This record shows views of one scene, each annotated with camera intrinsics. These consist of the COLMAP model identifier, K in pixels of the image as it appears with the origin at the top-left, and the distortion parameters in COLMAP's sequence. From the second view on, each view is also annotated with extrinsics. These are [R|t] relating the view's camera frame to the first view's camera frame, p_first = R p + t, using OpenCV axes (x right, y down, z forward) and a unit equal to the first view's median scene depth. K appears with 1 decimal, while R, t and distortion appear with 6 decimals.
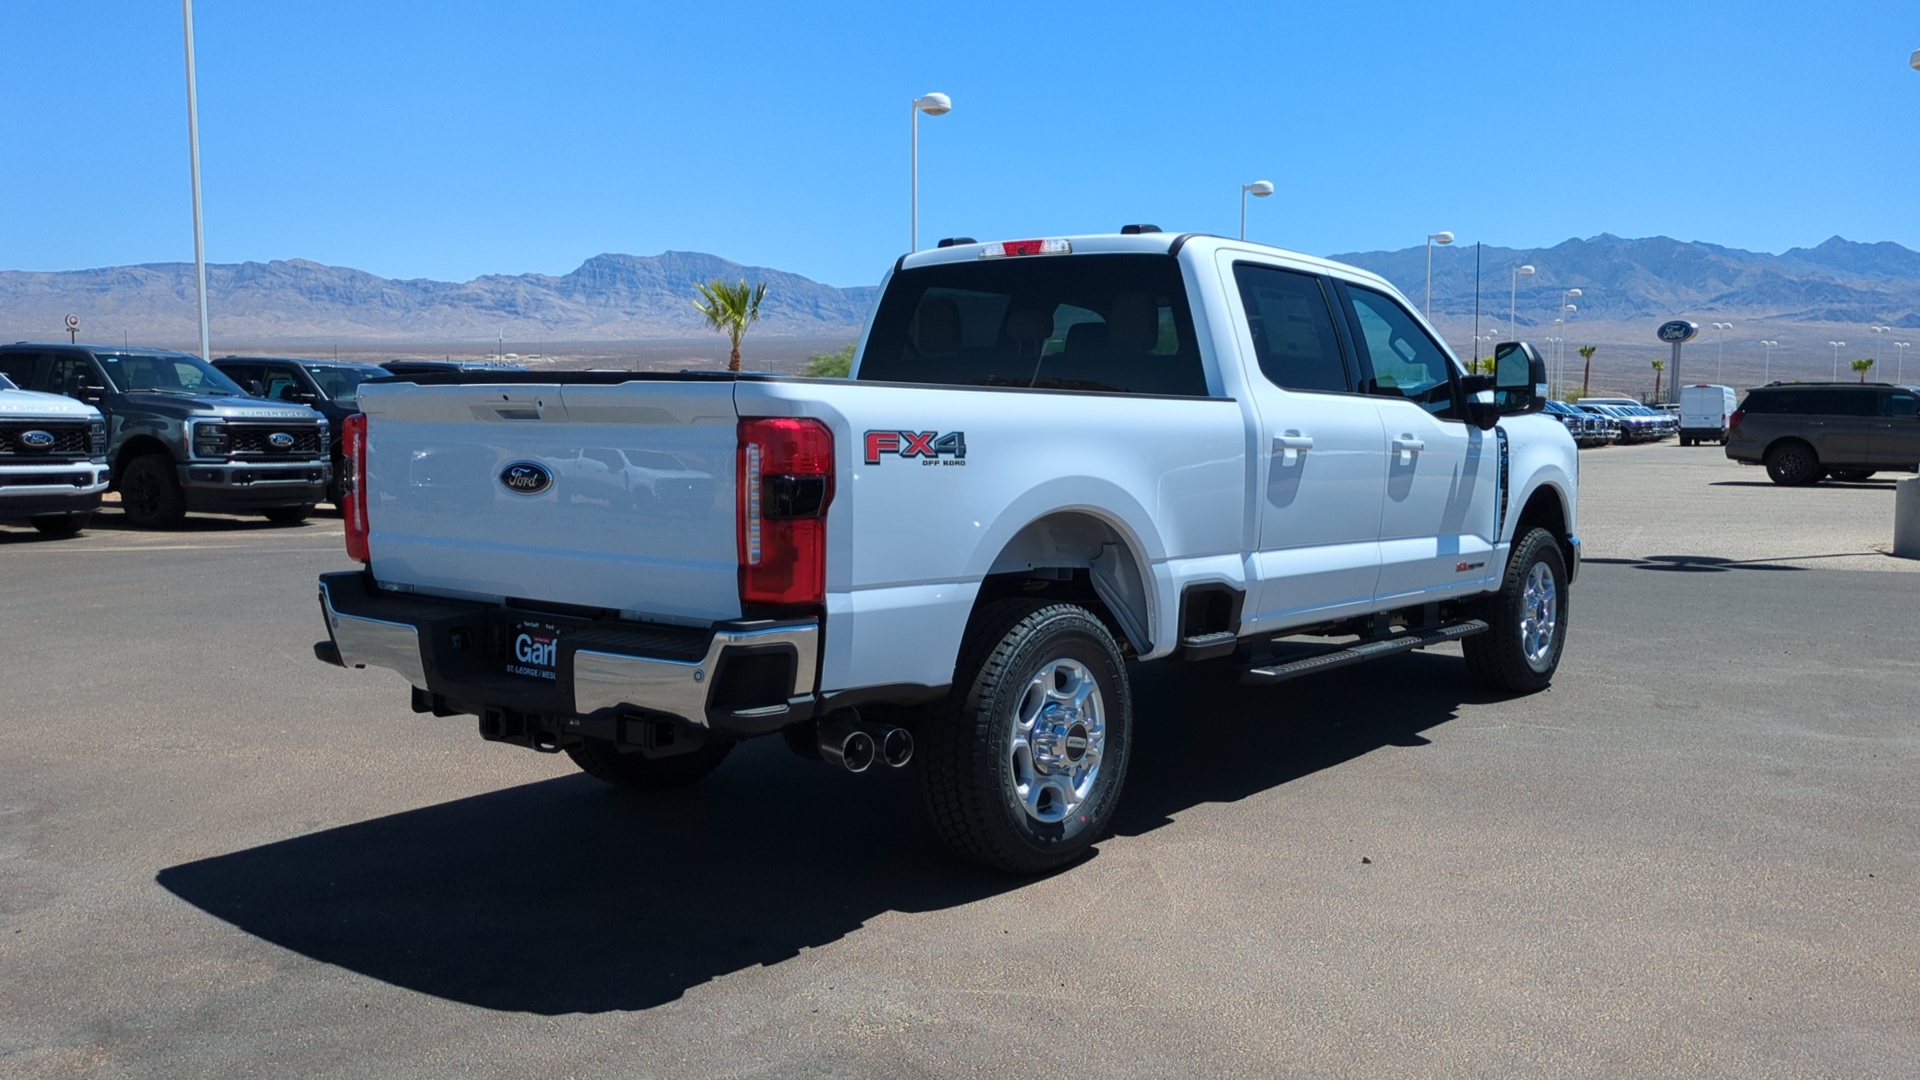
lens RADIAL K [[1678.8, 0, 968.4], [0, 1678.8, 527.2], [0, 0, 1]] dist [0.090769, -0.121043]
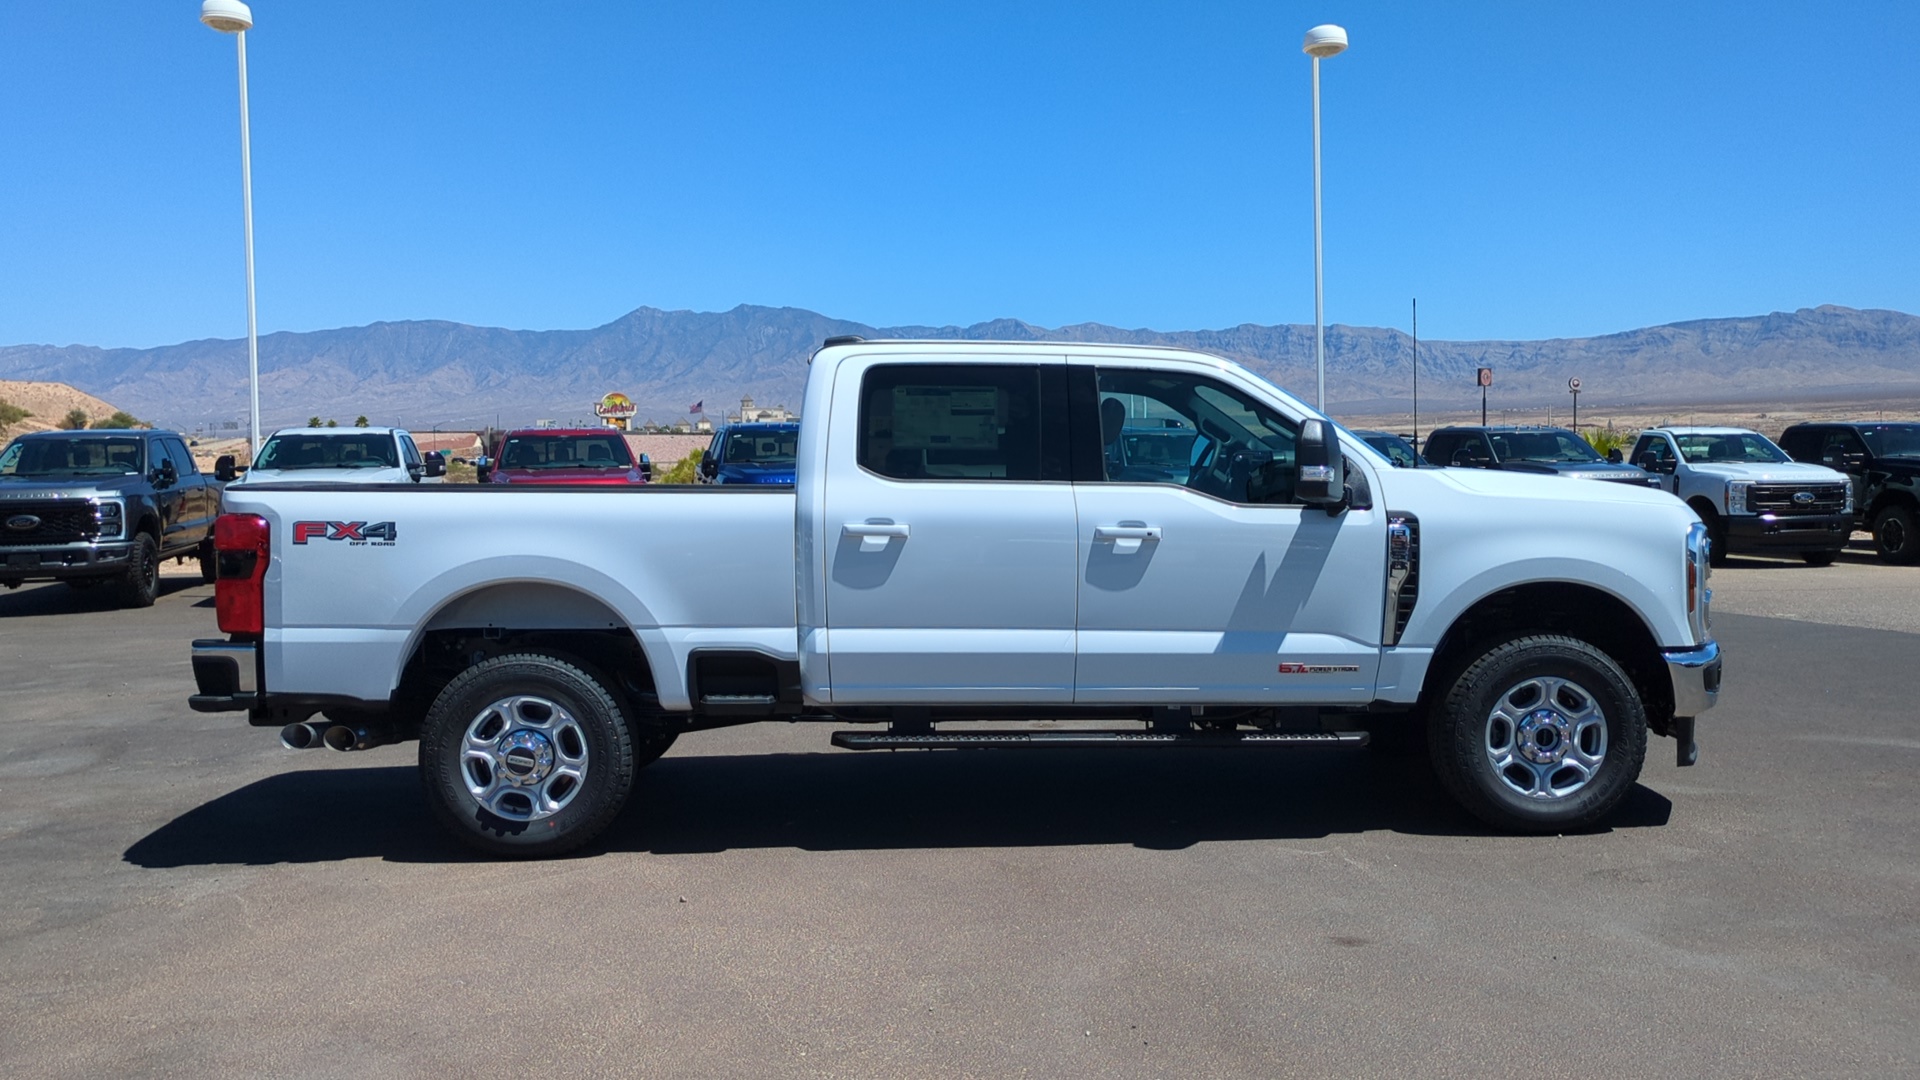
lens RADIAL K [[1678.8, 0, 968.4], [0, 1678.8, 527.2], [0, 0, 1]] dist [0.090769, -0.121043]
pose [[0.653663, 0.017688, -0.756579, 1.418413], [-0.040894, 0.999092, -0.011974, -0.056446], [0.755680, 0.038767, 0.653793, 0.445765]]
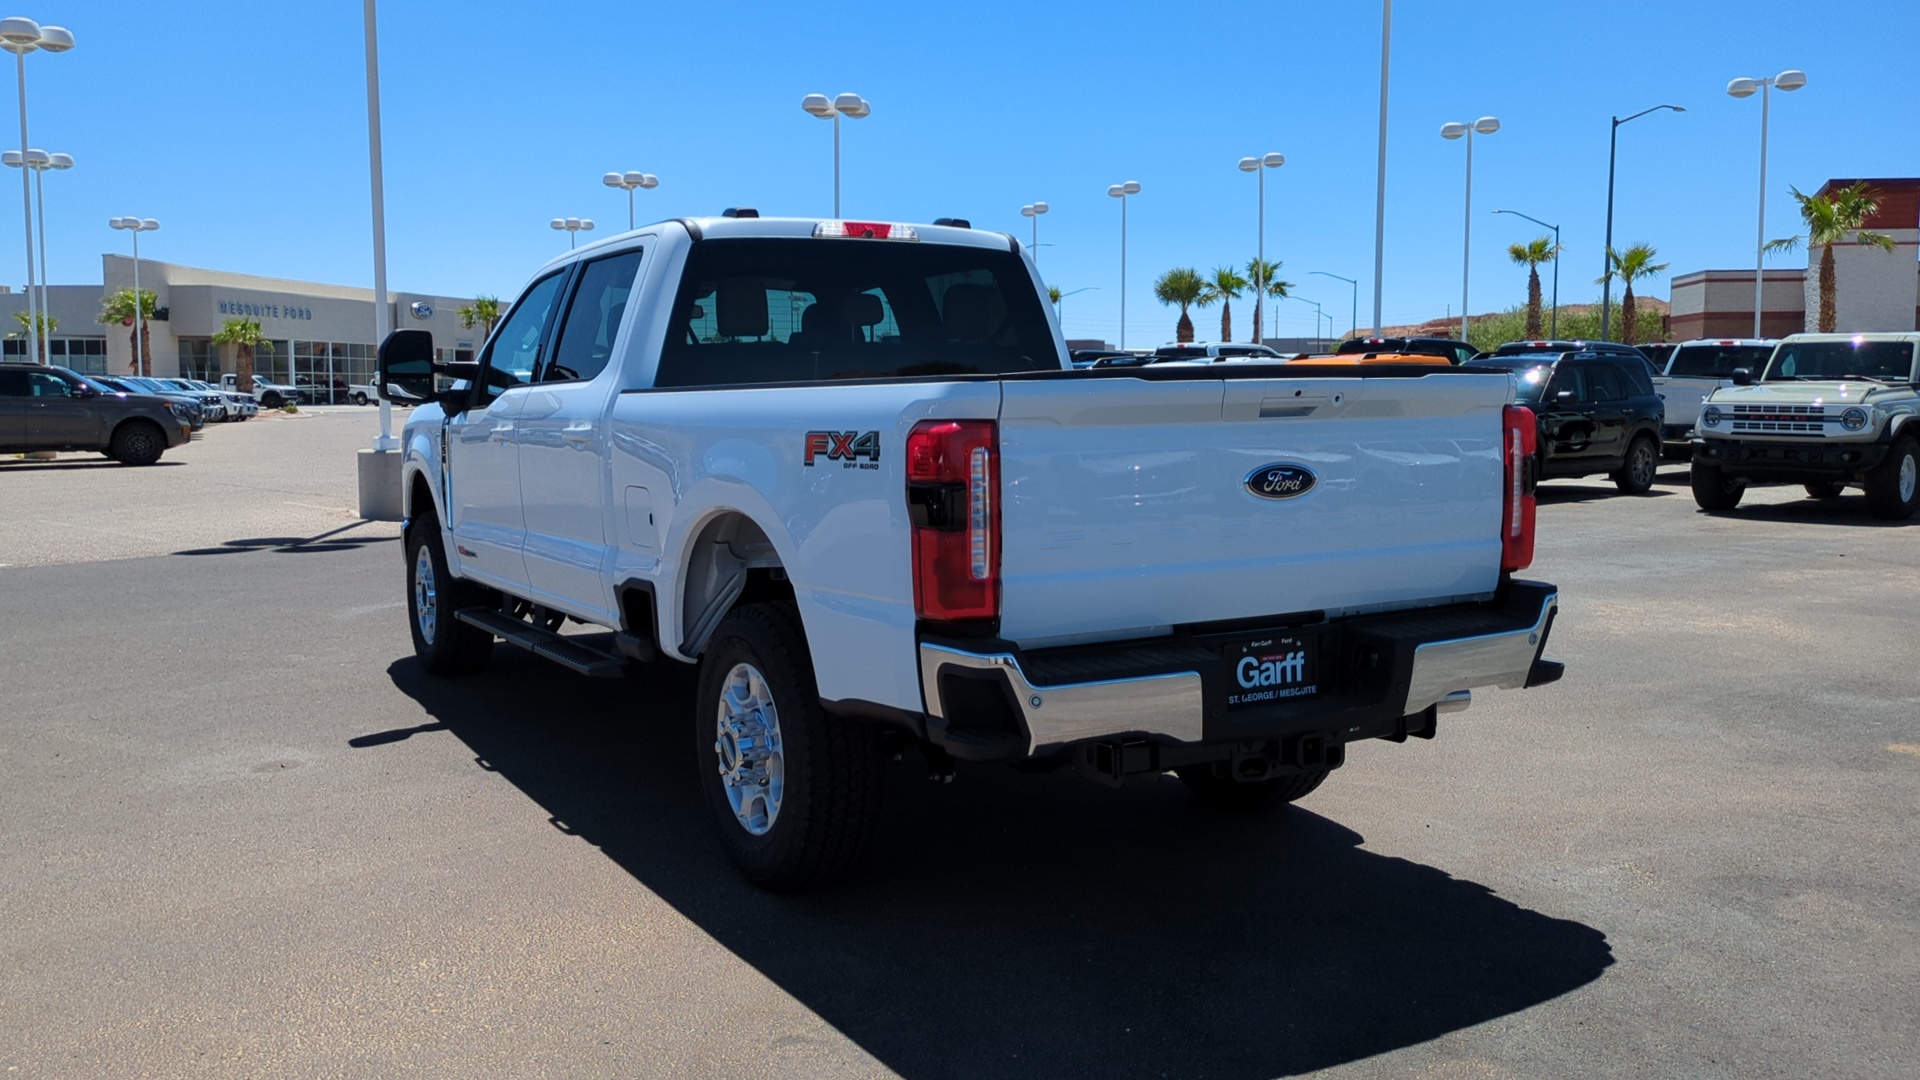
lens RADIAL K [[1678.8, 0, 968.4], [0, 1678.8, 527.2], [0, 0, 1]] dist [0.090769, -0.121043]
pose [[0.356064, -0.091980, 0.929924, -0.820467], [0.079118, 0.994538, 0.068077, -0.056044], [-0.931106, 0.049334, 0.361396, 0.582959]]
